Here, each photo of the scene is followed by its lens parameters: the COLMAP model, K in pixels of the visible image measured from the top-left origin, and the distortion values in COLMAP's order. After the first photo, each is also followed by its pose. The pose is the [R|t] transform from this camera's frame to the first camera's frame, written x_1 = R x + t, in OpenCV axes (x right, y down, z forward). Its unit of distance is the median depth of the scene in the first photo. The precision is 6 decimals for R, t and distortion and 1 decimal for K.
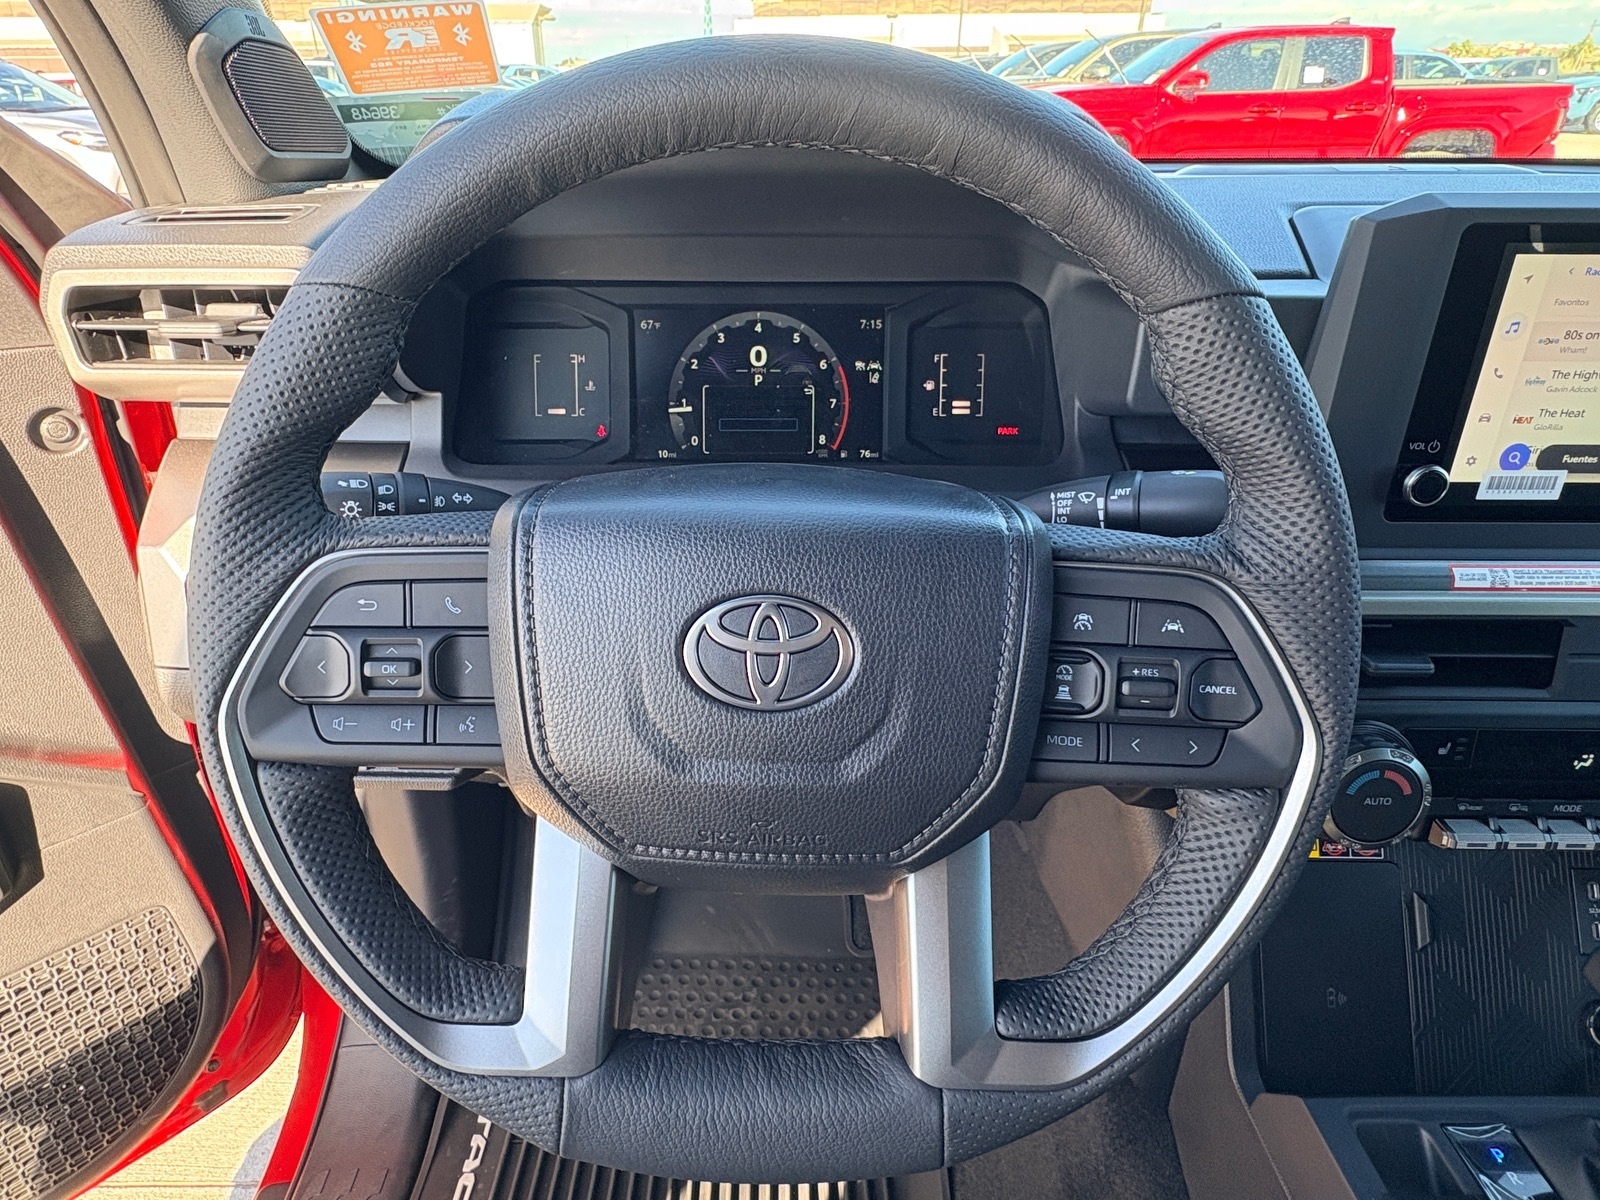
lens RADIAL K [[936.3, 0, 755.8], [0, 936.3, 595.7], [0, 0, 1]] dist [0.004425, 0.000977]
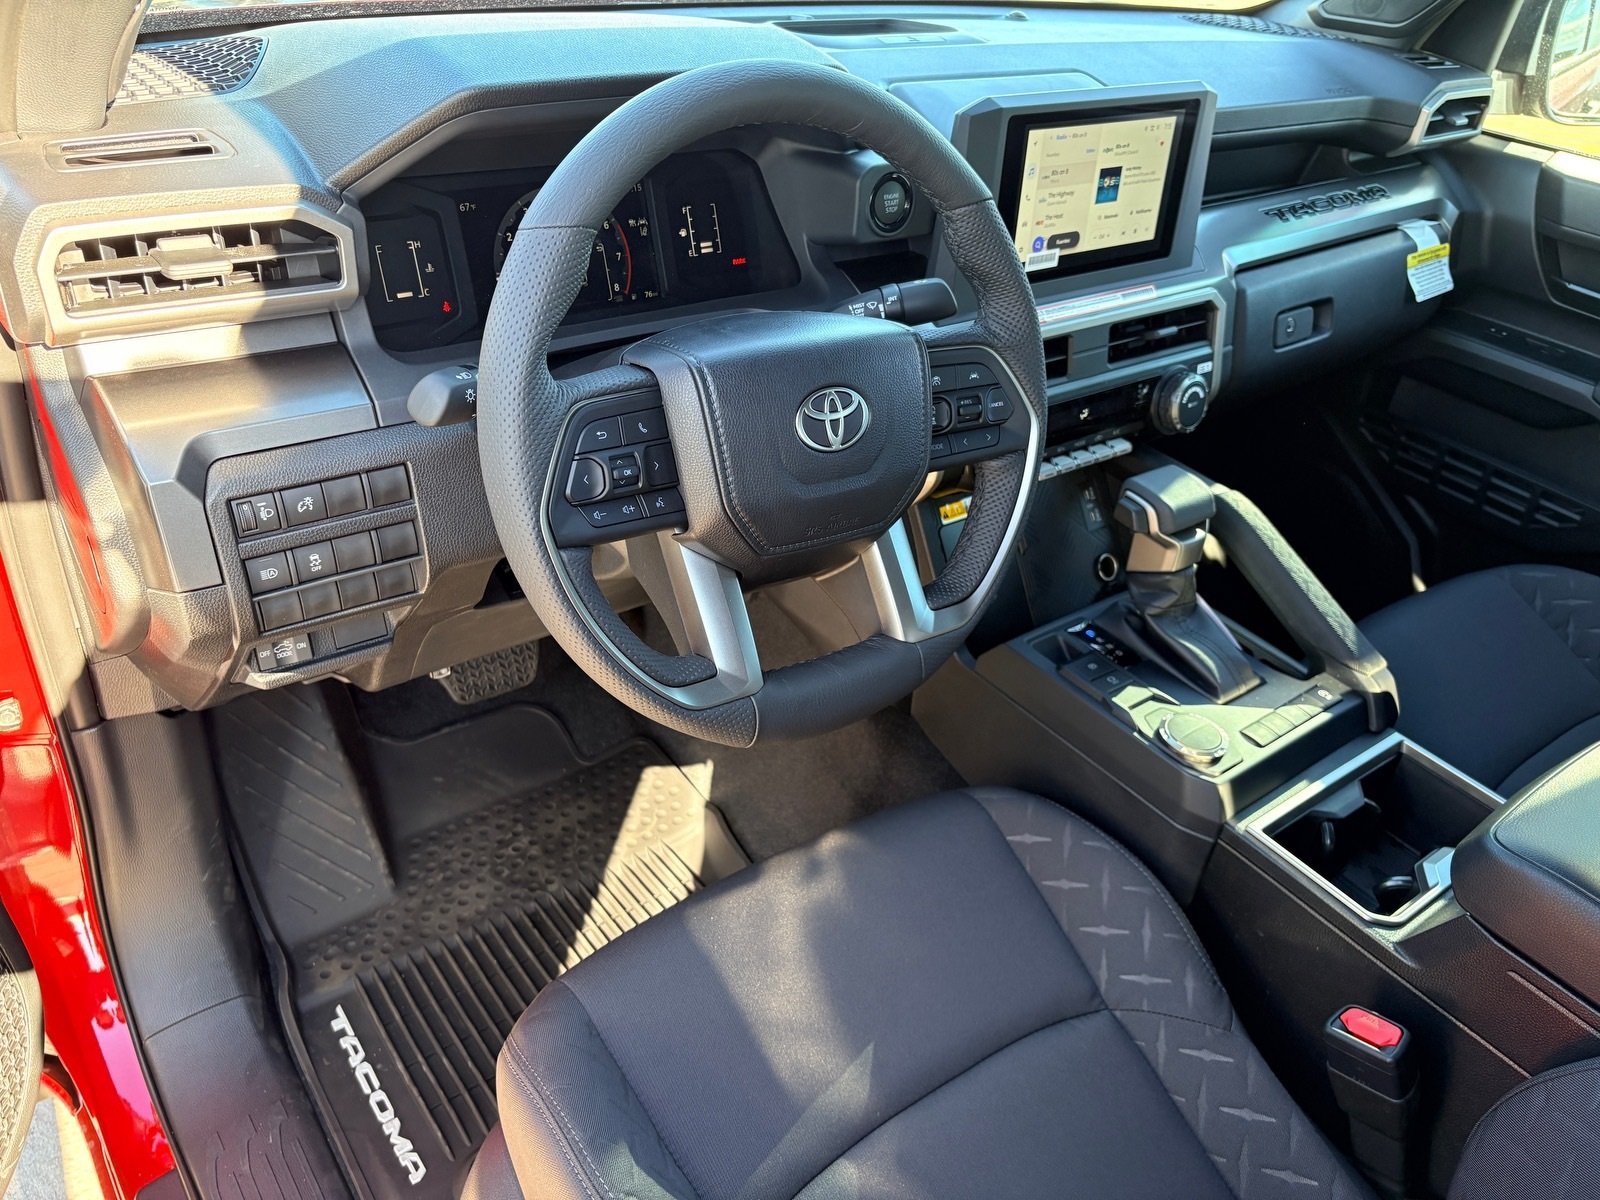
lens RADIAL K [[1223.3, 0, 803.2], [0, 1223.3, 601.7], [0, 0, 1]] dist [0.017521, 0.001078]
pose [[0.783272, -0.282015, 0.554033, -0.867419], [0.202349, 0.958312, 0.201727, -0.053403], [-0.587826, -0.045899, 0.807684, -0.539348]]
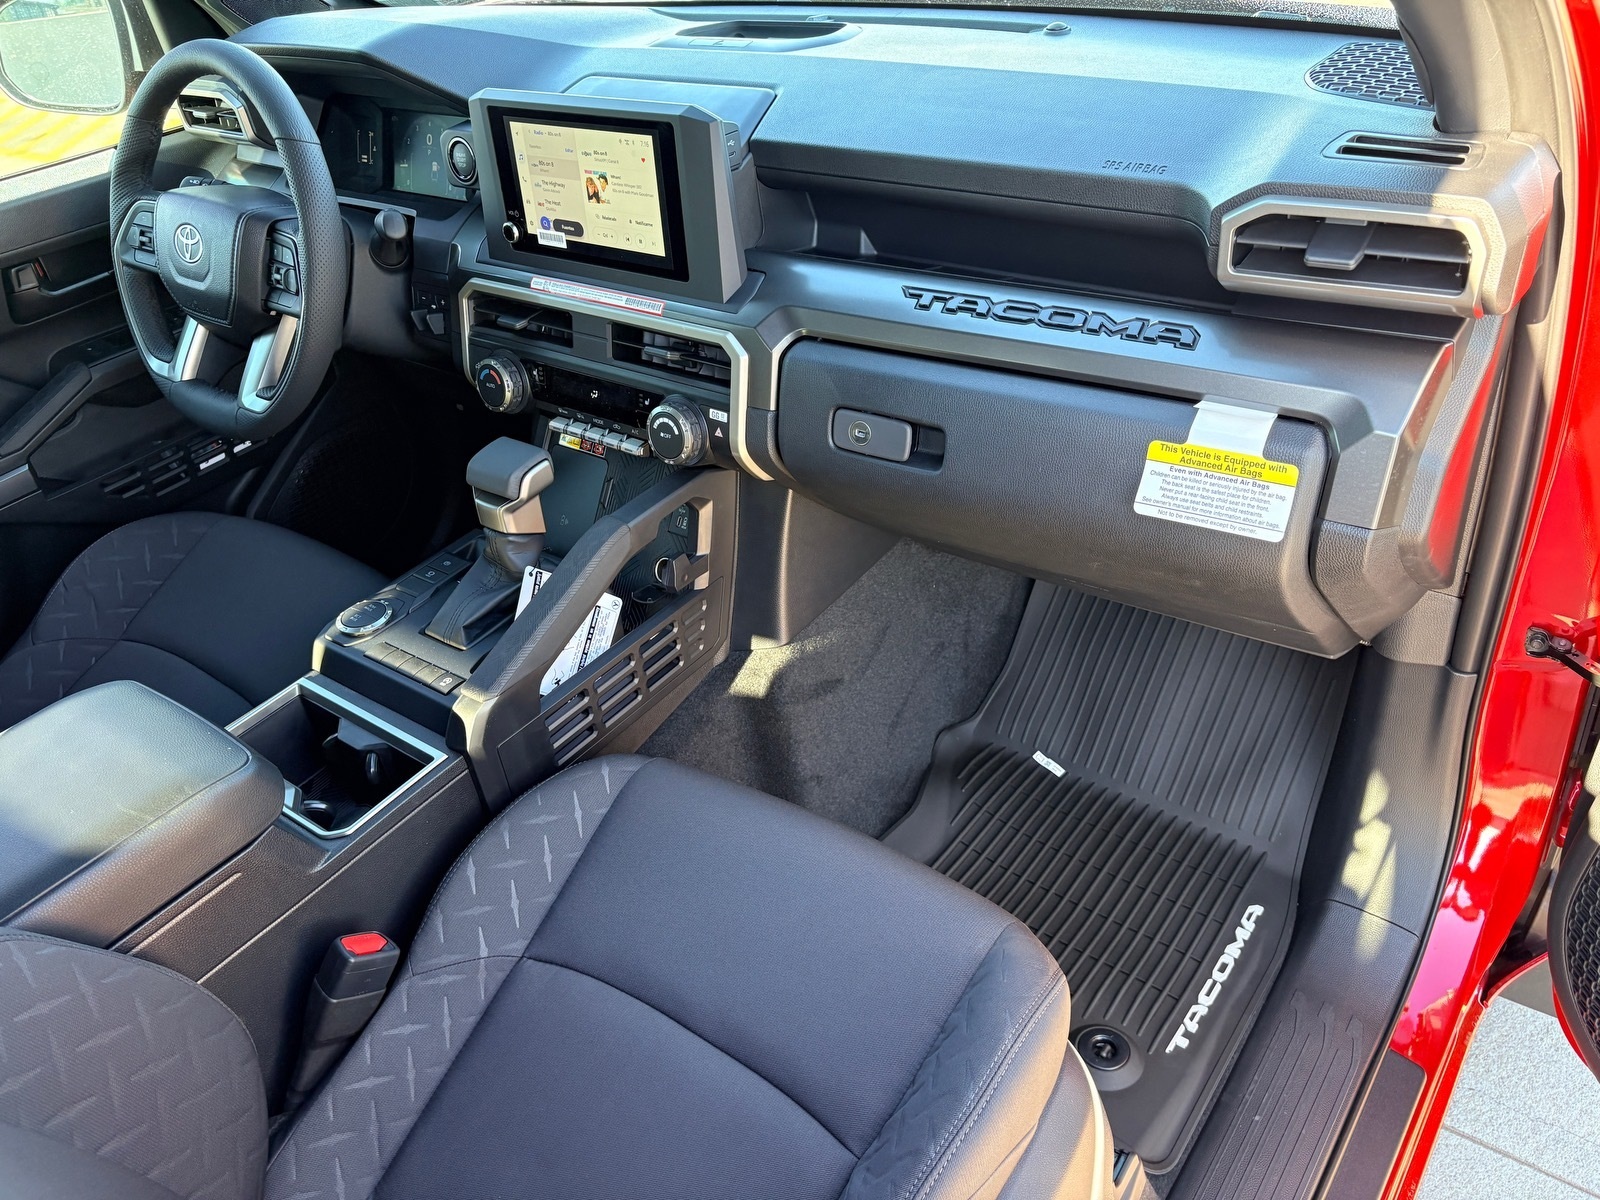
lens RADIAL K [[1203.4, 0, 807.8], [0, 1203.4, 607.2], [0, 0, 1]] dist [0.086033, -0.123264]
pose [[0.800862, 0.273253, -0.532872, 2.566610], [-0.182039, 0.958803, 0.218078, -0.025100], [0.570510, -0.077647, 0.817612, -0.785628]]
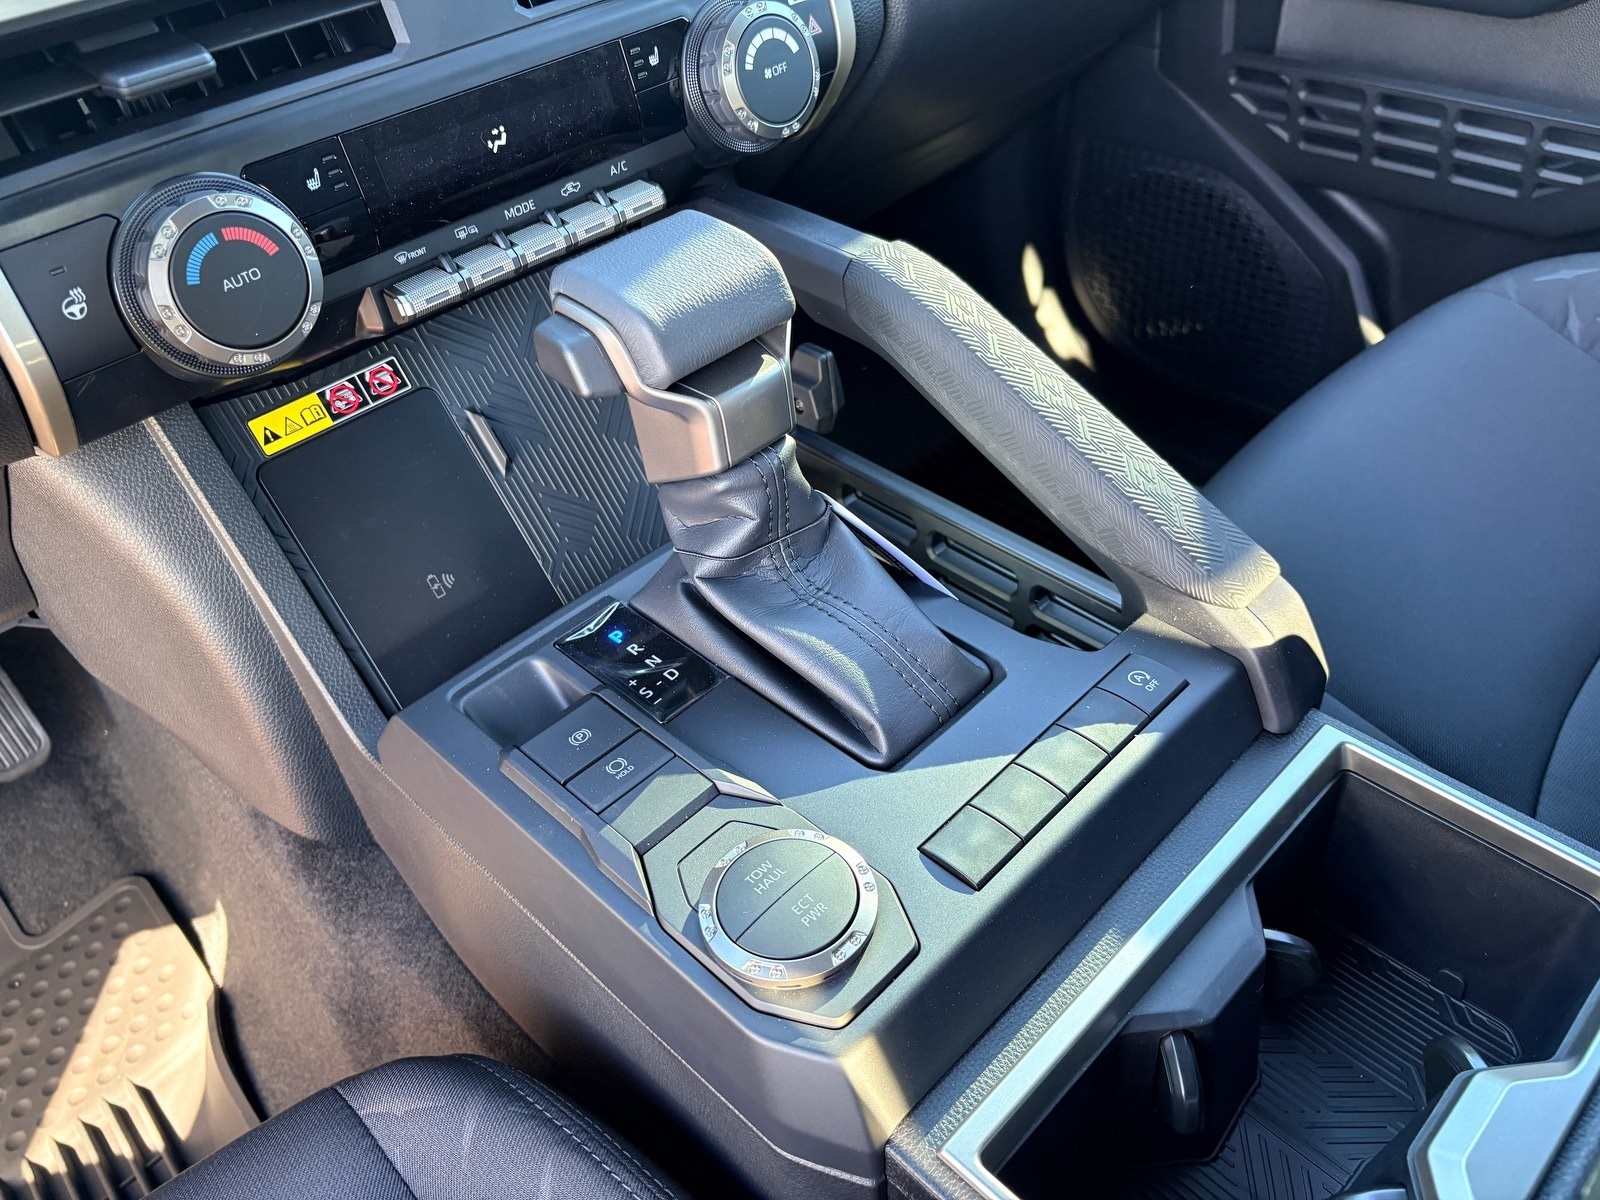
lens RADIAL K [[1243.7, 0, 806.4], [0, 1243.7, 589.5], [0, 0, 1]] dist [0.000242, -0.003424]
pose [[0.699919, -0.501921, 0.508123, 0.347085], [0.405369, 0.864913, 0.295976, 0.282671], [-0.588038, -0.001182, 0.808832, 0.038881]]
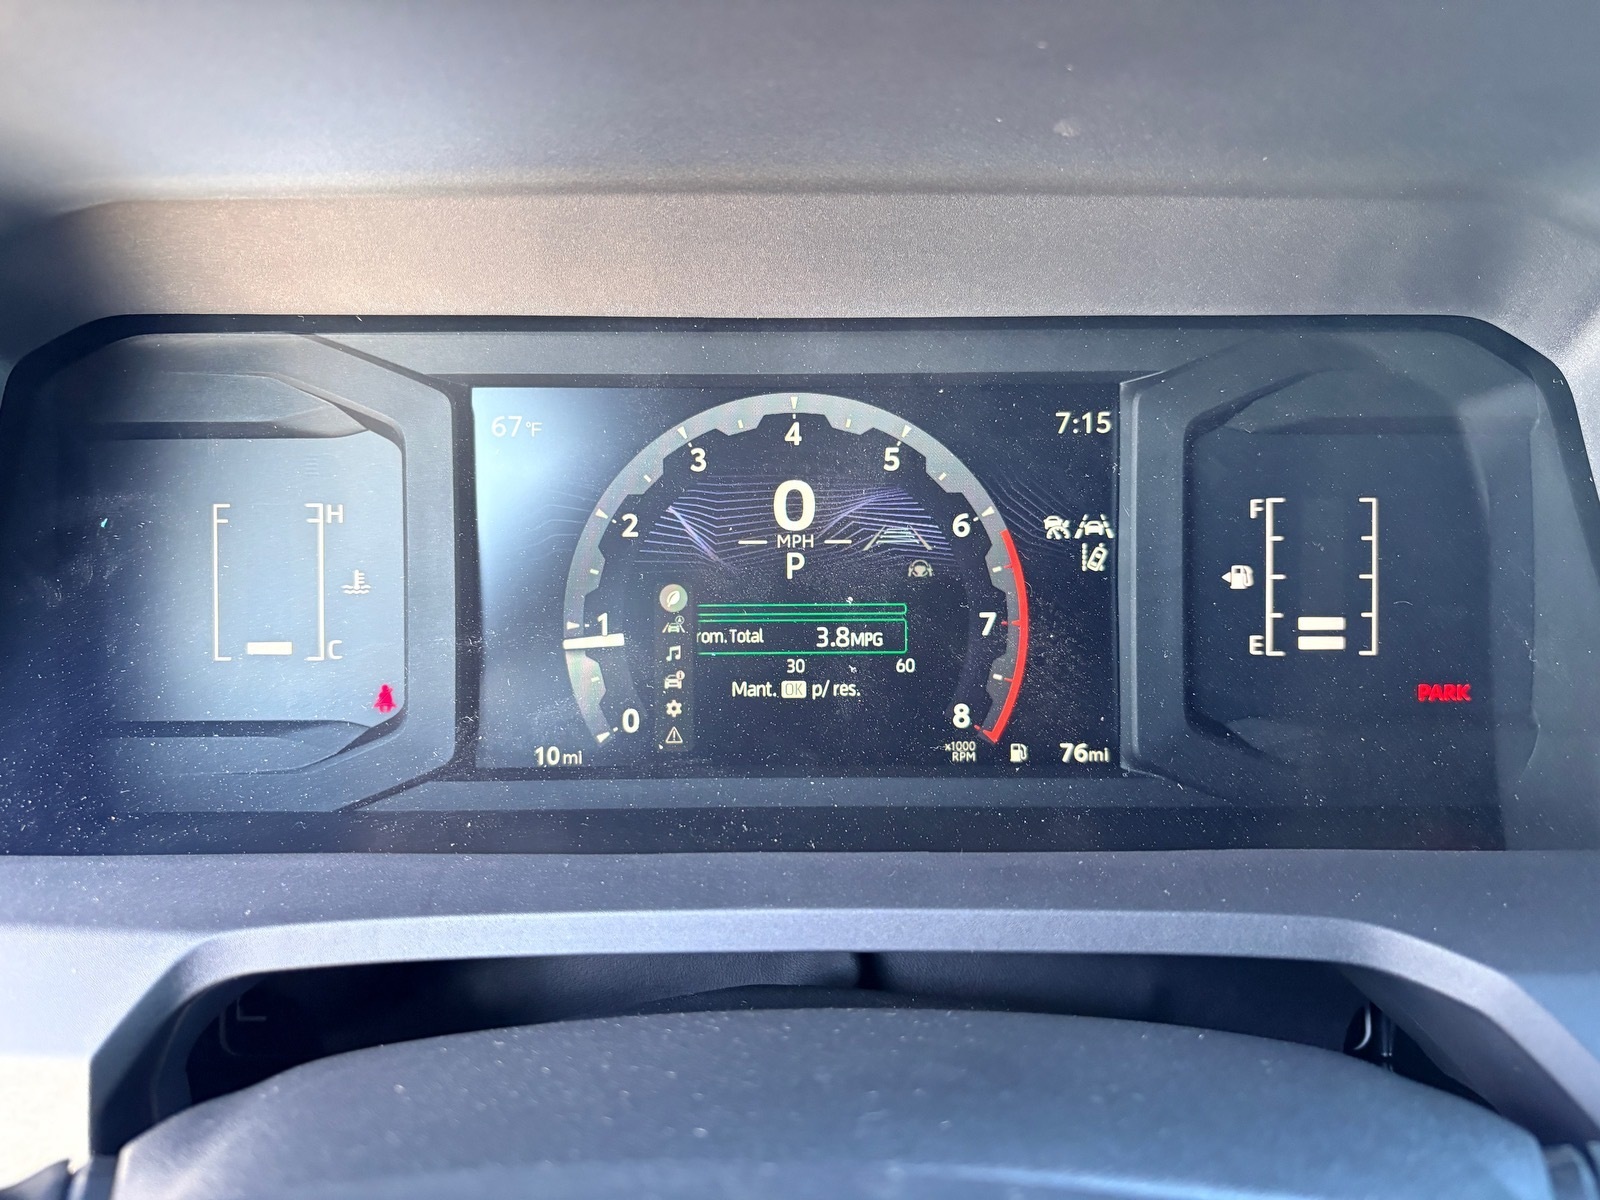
lens RADIAL K [[1209.9, 0, 792.5], [0, 1209.9, 633.3], [0, 0, 1]] dist [0.007840, -0.001491]
pose [[0.999869, -0.007037, 0.014601, -0.006802], [0.008561, 0.994214, -0.107073, -0.172293], [-0.013763, 0.107184, 0.994144, 0.585088]]
